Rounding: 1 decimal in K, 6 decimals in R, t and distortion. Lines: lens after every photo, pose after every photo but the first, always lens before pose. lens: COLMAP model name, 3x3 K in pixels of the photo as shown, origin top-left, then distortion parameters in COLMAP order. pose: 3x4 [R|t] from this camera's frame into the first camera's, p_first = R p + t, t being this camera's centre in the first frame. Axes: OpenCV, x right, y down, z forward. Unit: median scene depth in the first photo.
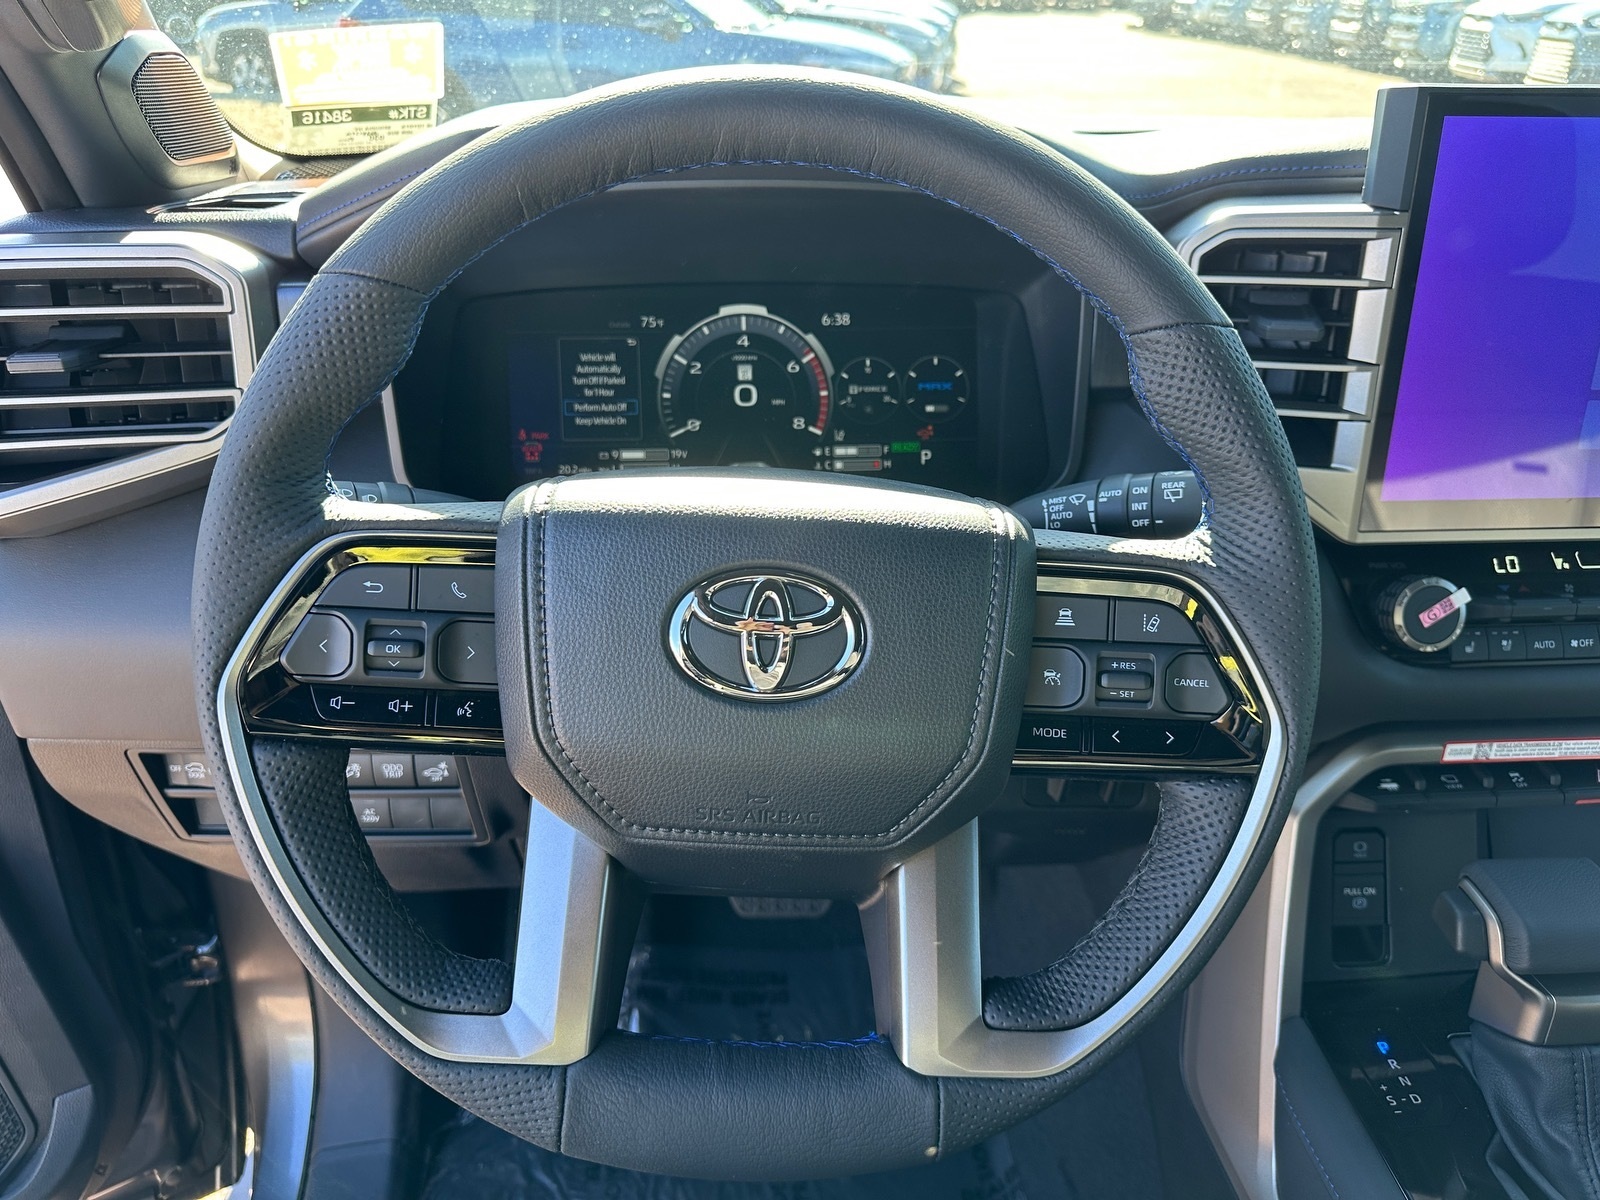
lens RADIAL K [[1132.1, 0, 805.3], [0, 1132.1, 617.1], [0, 0, 1]] dist [0.028743, -0.044641]
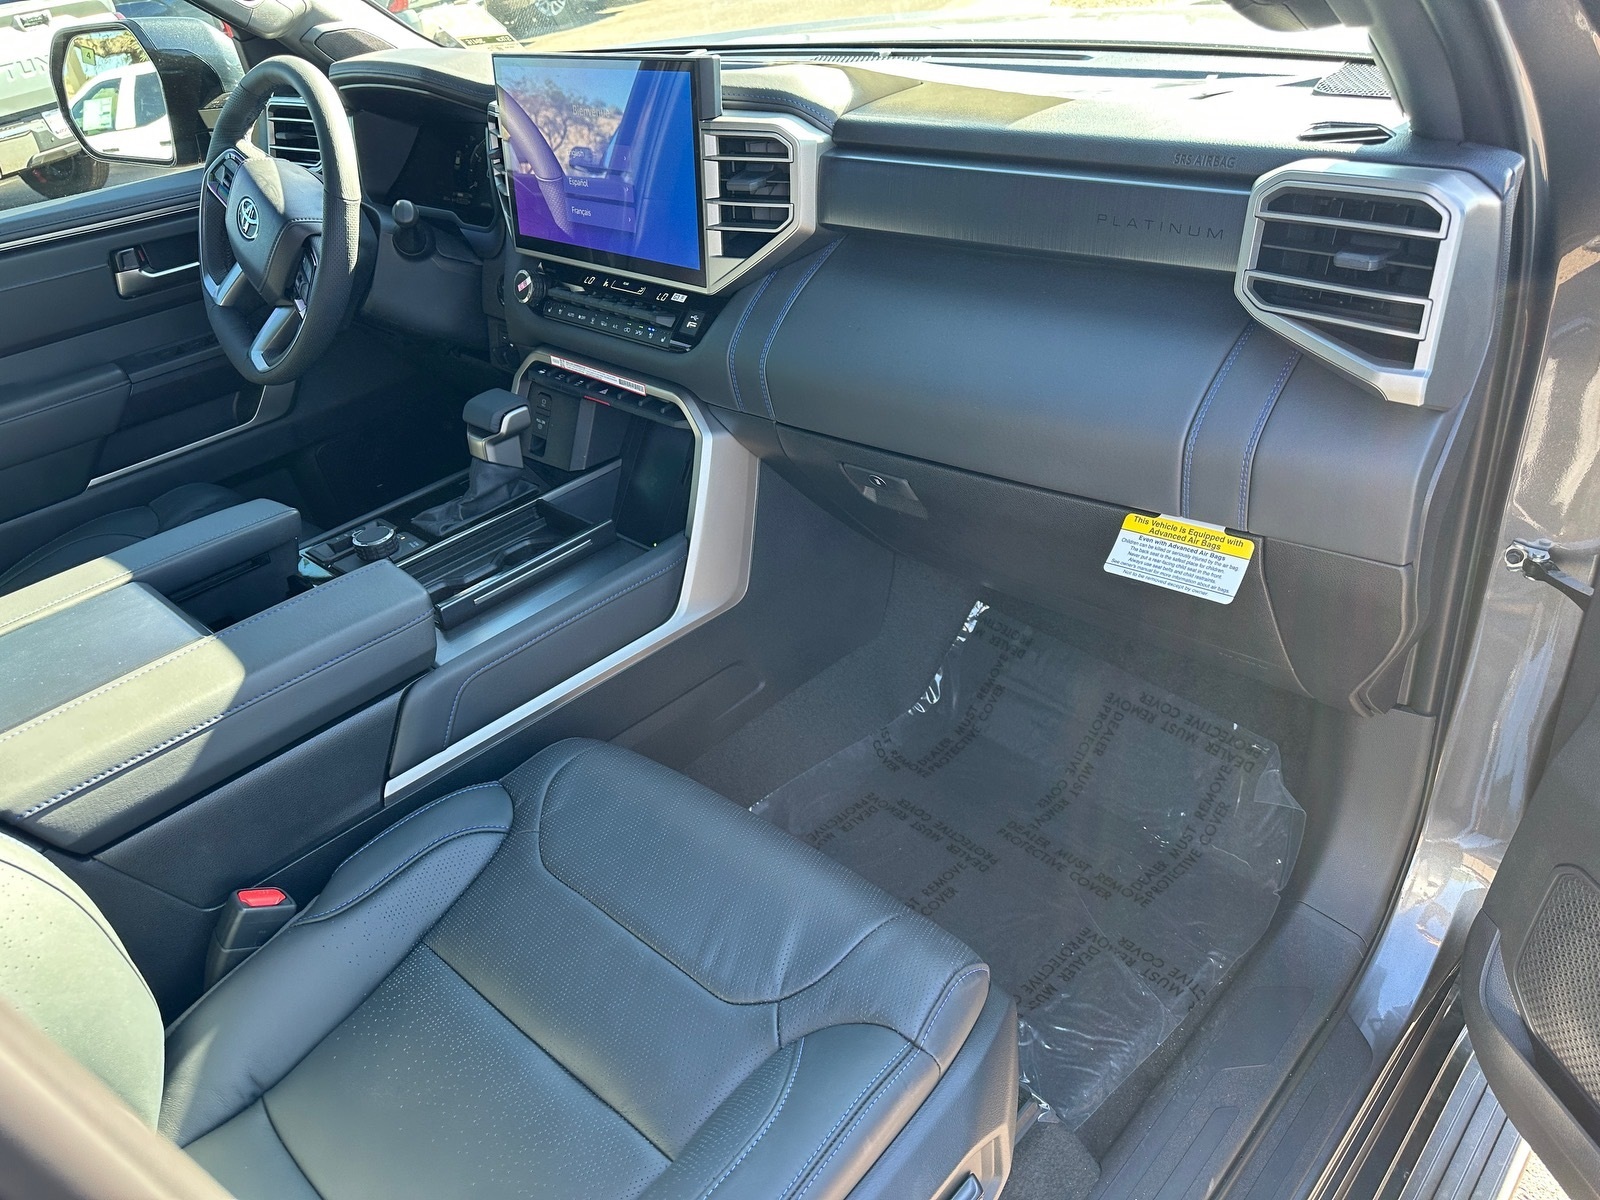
lens RADIAL K [[1132.1, 0, 792.0], [0, 1132.1, 613.9], [0, 0, 1]] dist [0.028743, -0.044641]
pose [[0.693185, 0.335739, -0.637788, 2.178995], [-0.253426, 0.941913, 0.220396, -0.019269], [0.674737, 0.008857, 0.738005, -0.276161]]
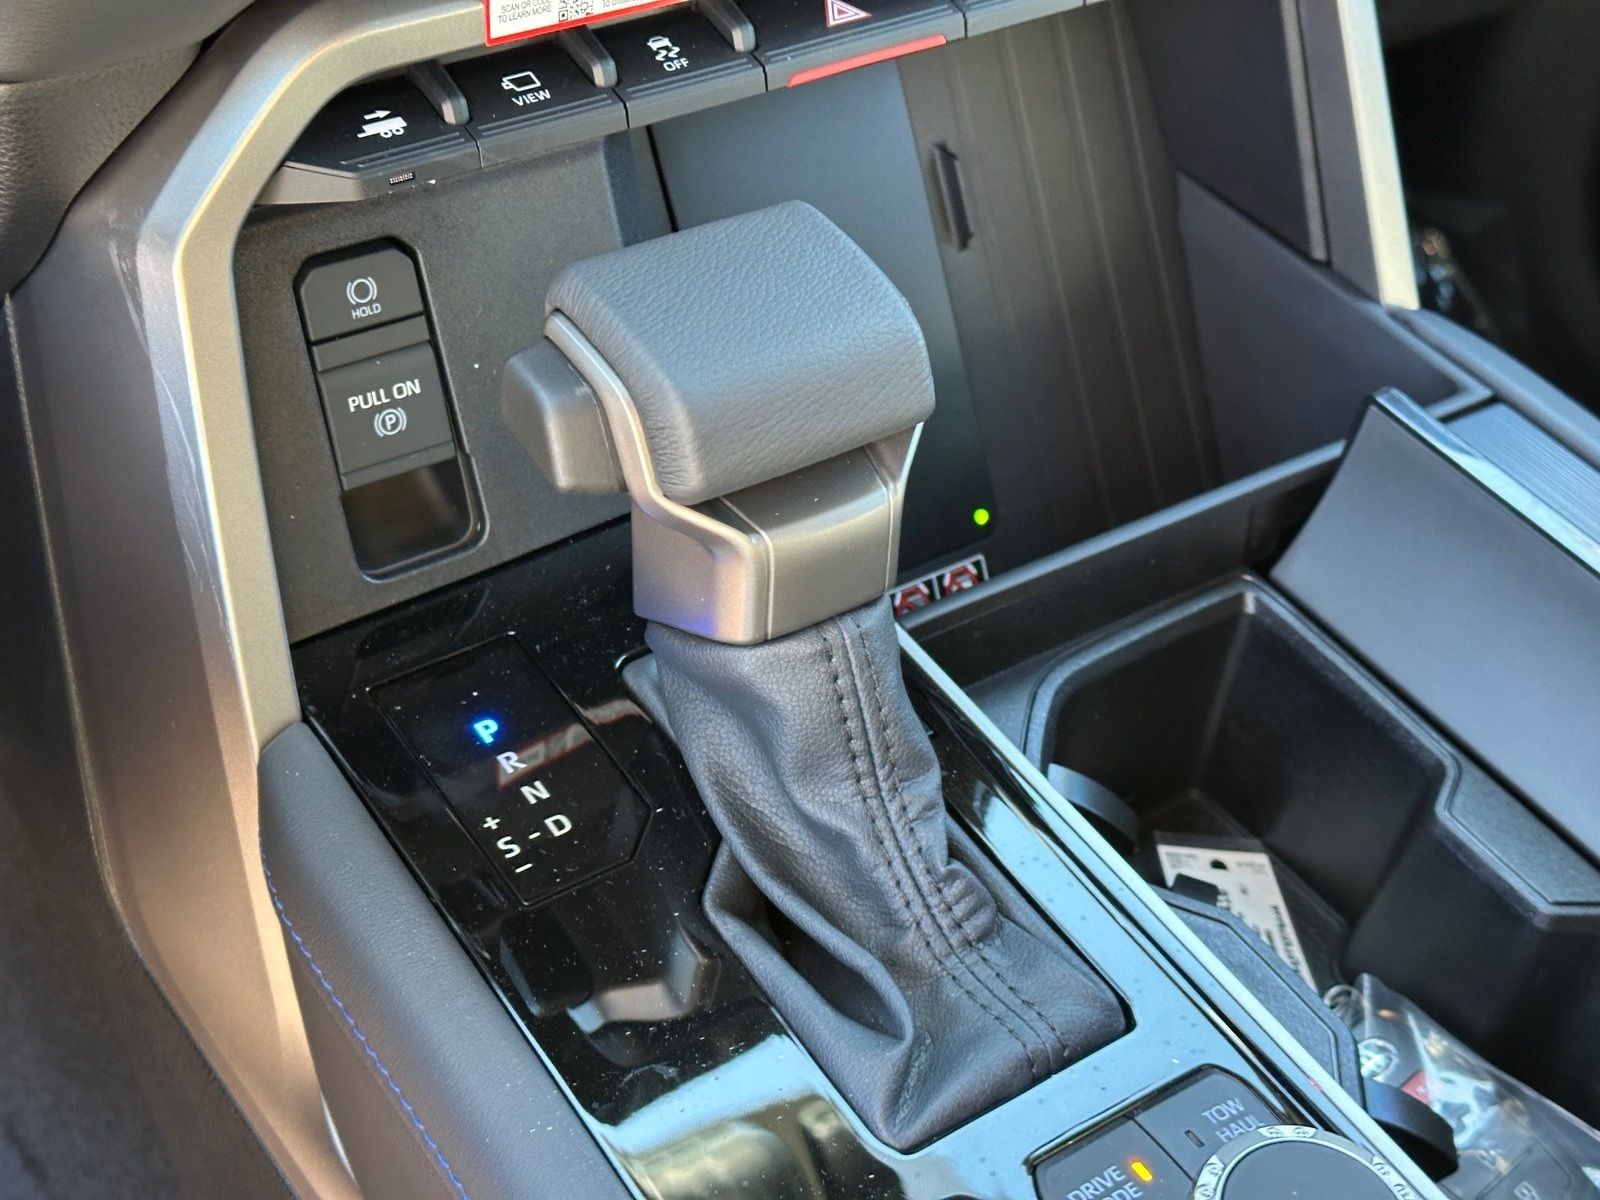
lens RADIAL K [[2263.9, 0, 805.0], [0, 2263.9, 596.7], [0, 0, 1]] dist [0.072039, 0.000000]
pose [[0.849831, -0.289572, 0.440381, 0.212385], [0.147425, 0.932799, 0.328866, 0.054143], [-0.506017, -0.214558, 0.835411, 0.193614]]
